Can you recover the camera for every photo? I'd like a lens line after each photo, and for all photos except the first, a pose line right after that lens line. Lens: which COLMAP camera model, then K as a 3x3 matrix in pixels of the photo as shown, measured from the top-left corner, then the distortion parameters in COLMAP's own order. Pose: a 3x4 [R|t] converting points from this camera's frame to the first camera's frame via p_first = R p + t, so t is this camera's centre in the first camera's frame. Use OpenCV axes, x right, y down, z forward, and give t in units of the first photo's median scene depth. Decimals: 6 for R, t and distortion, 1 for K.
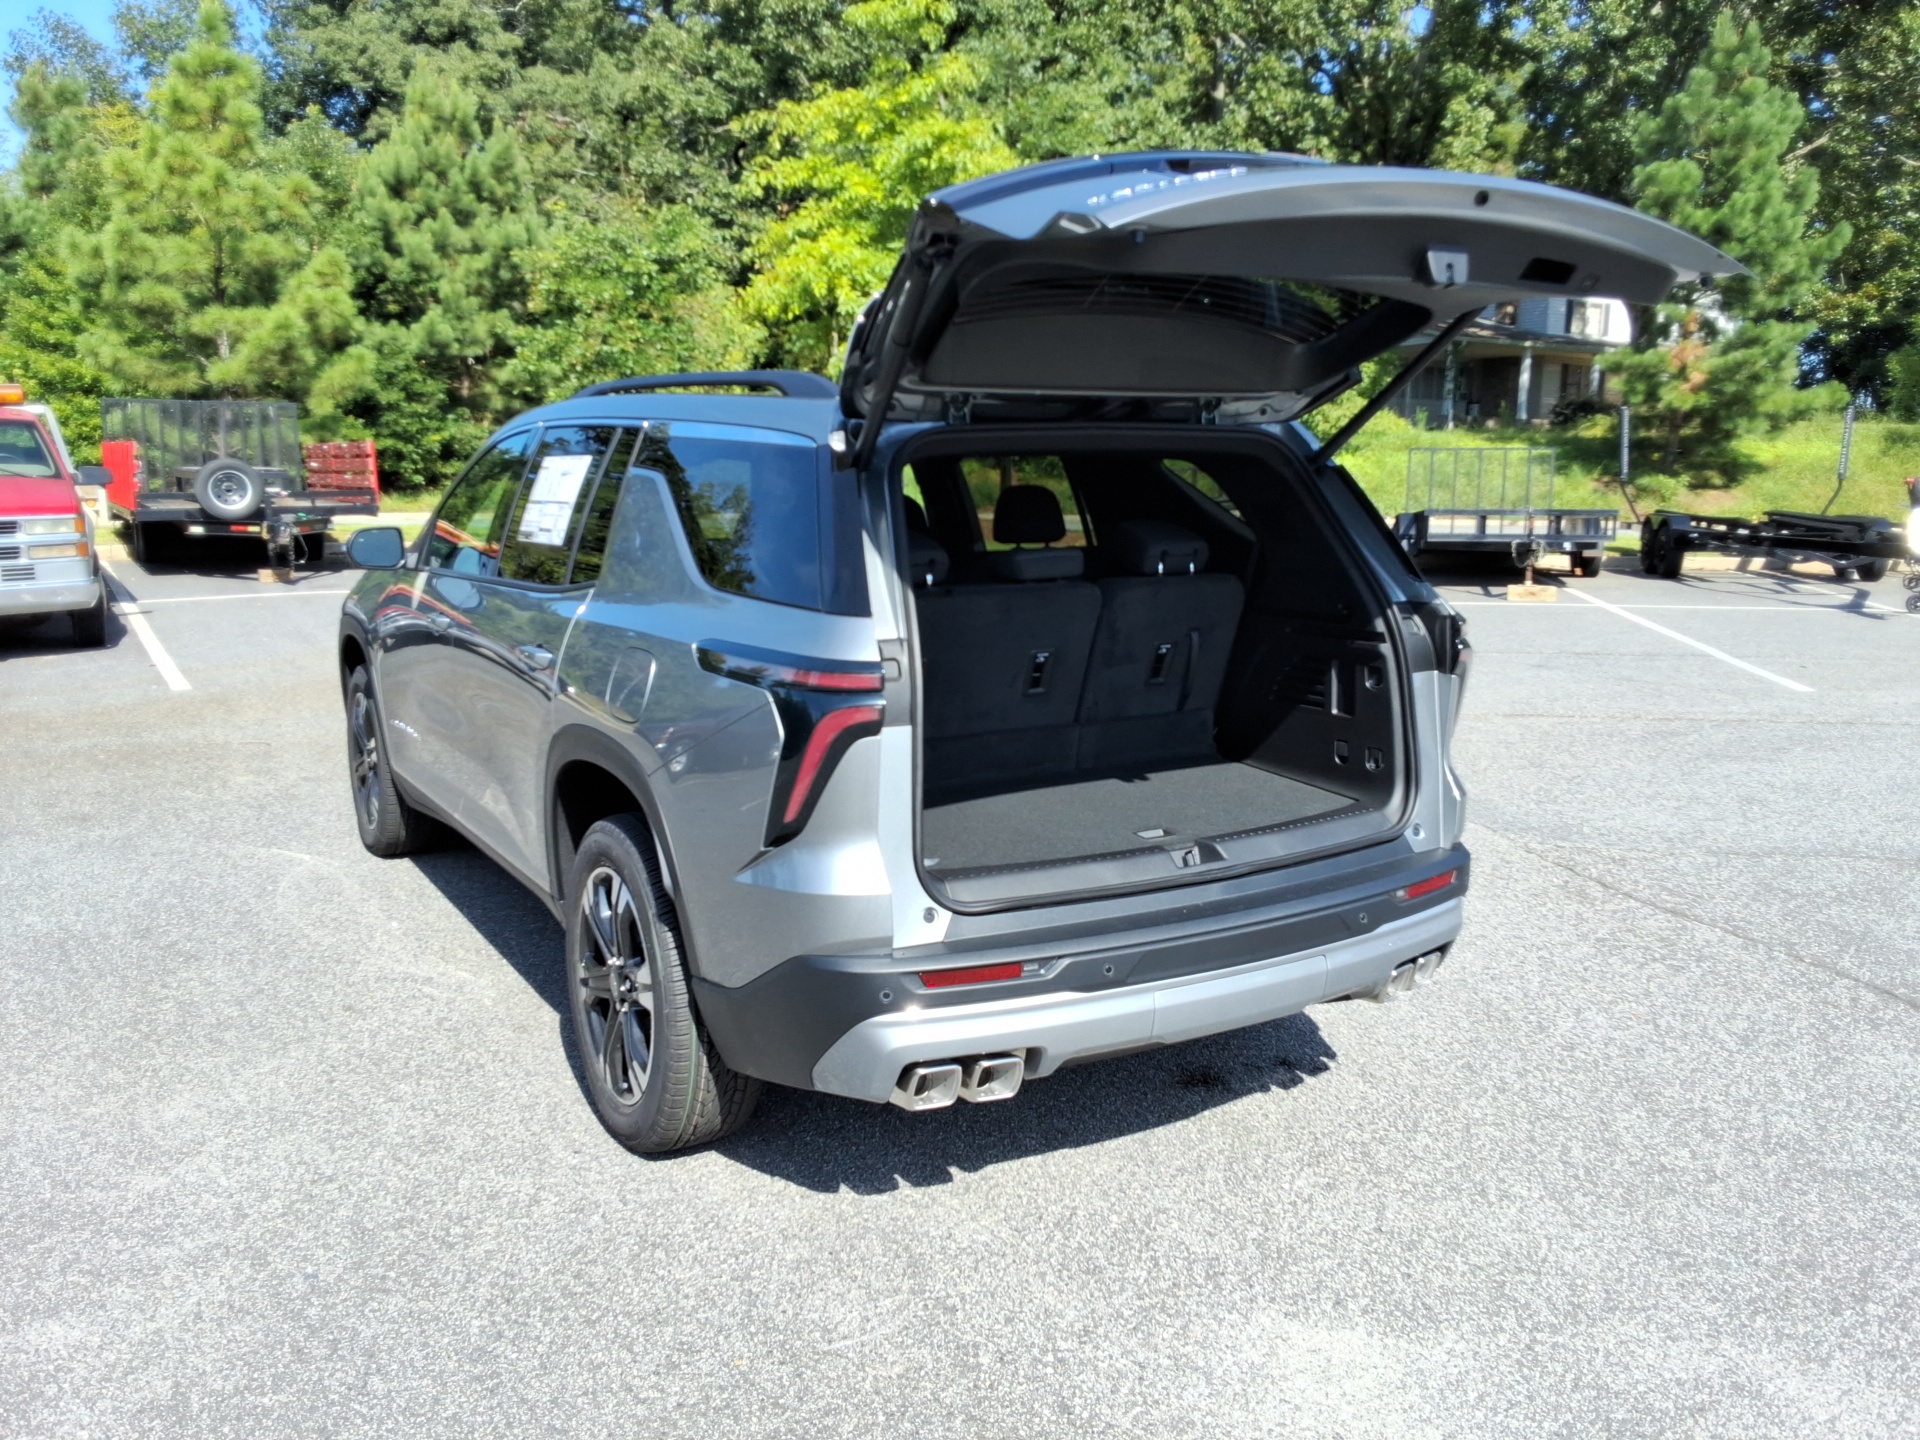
lens RADIAL K [[1541.5, 0, 975.7], [0, 1541.5, 708.6], [0, 0, 1]] dist [0.085640, -0.132532]
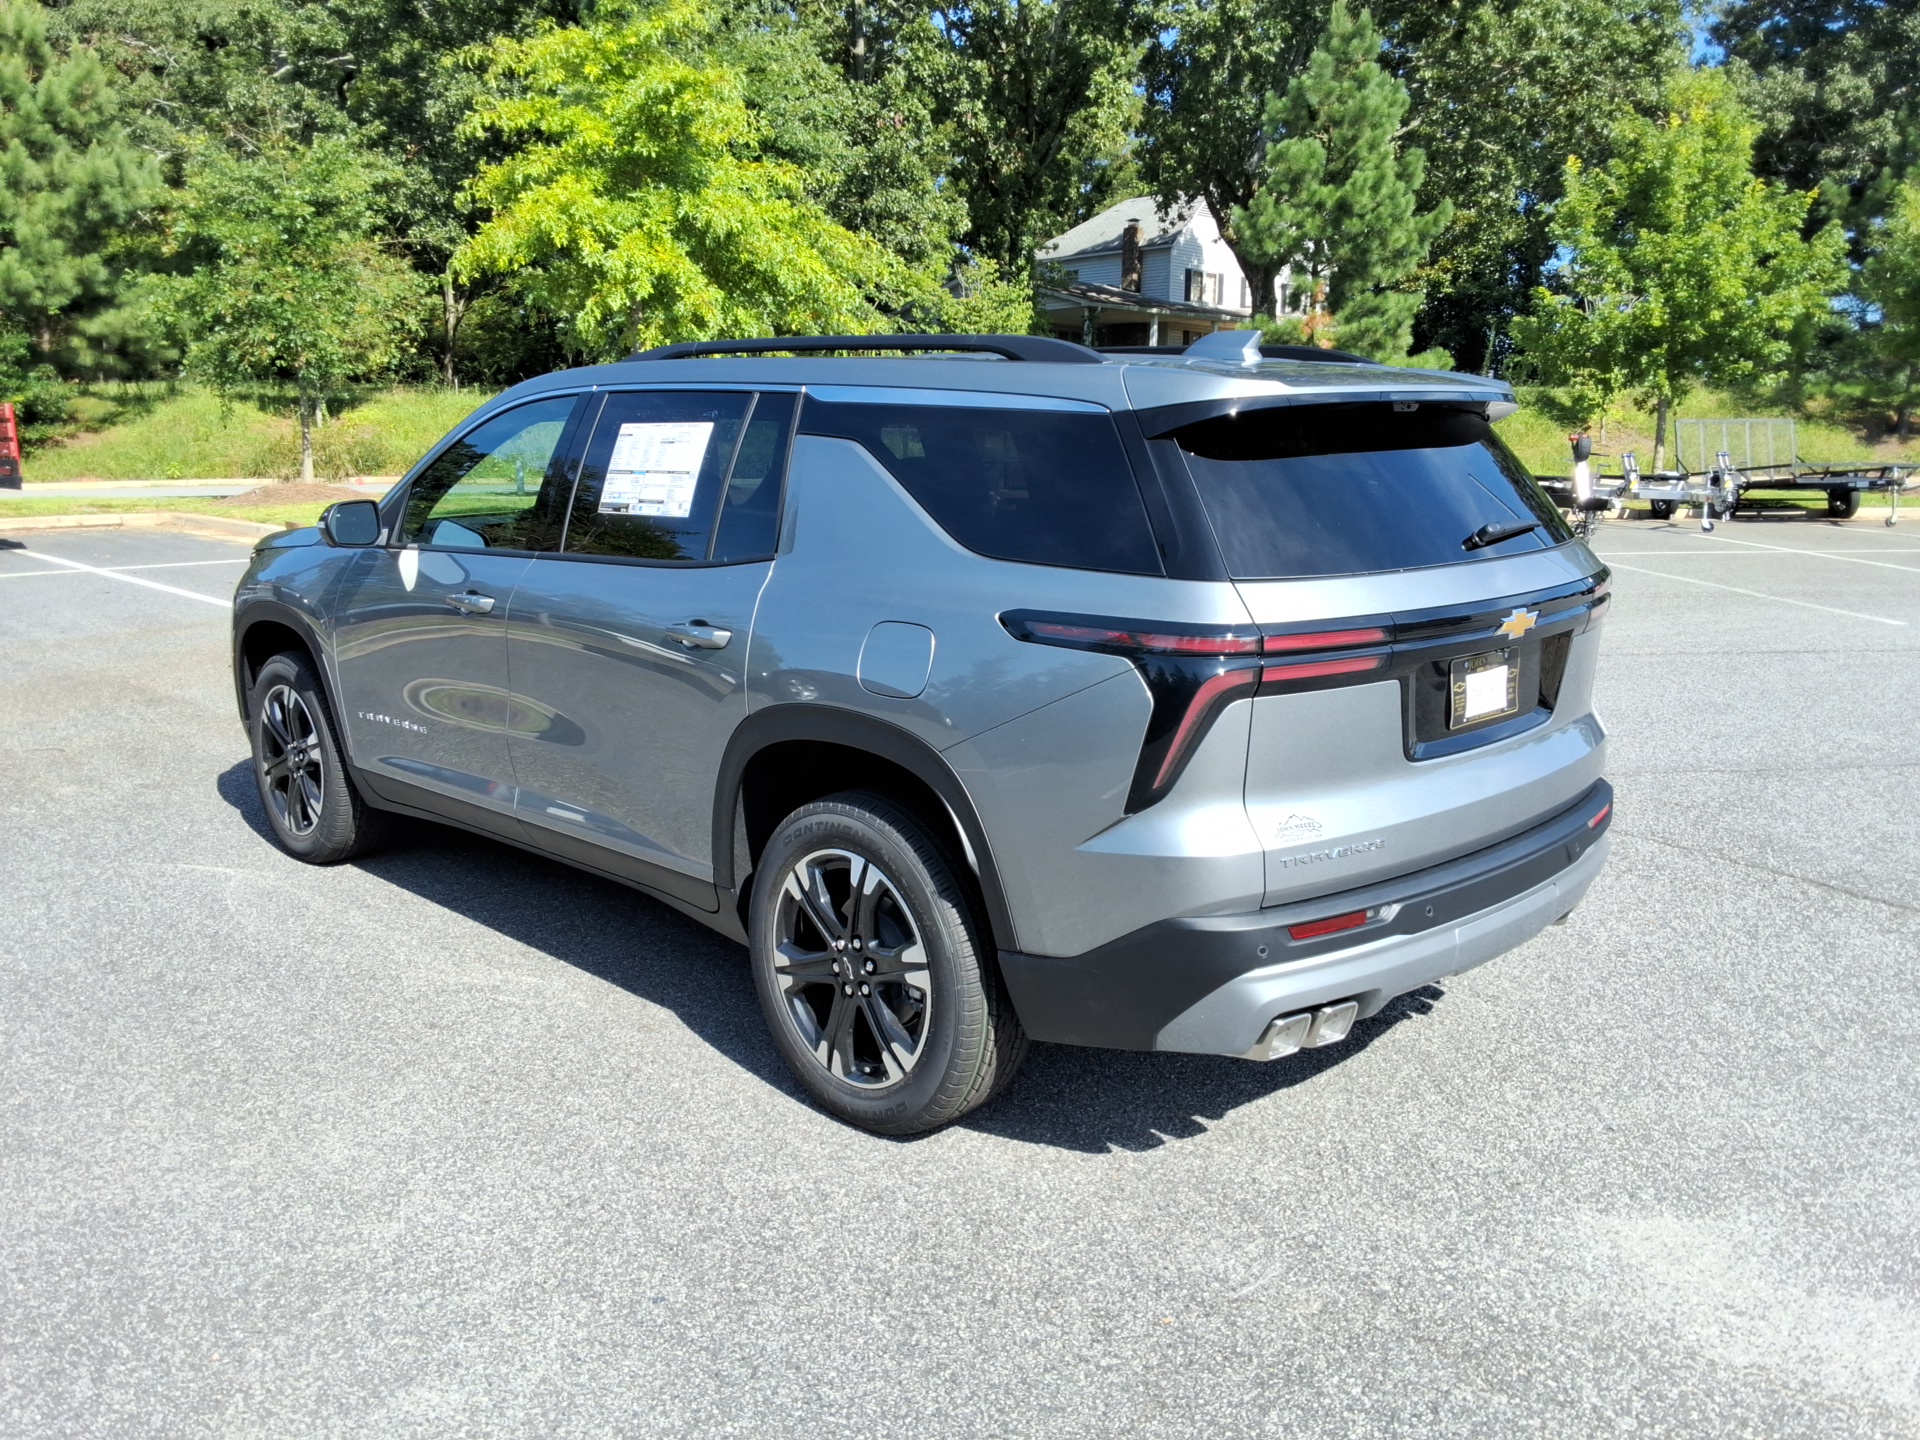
lens RADIAL K [[1541.5, 0, 975.4], [0, 1541.5, 723.5], [0, 0, 1]] dist [0.085640, -0.132532]
pose [[0.970202, -0.050003, 0.237083, -0.109583], [0.042023, 0.998371, 0.038595, -0.002901], [-0.238627, -0.027482, 0.970722, 0.012548]]
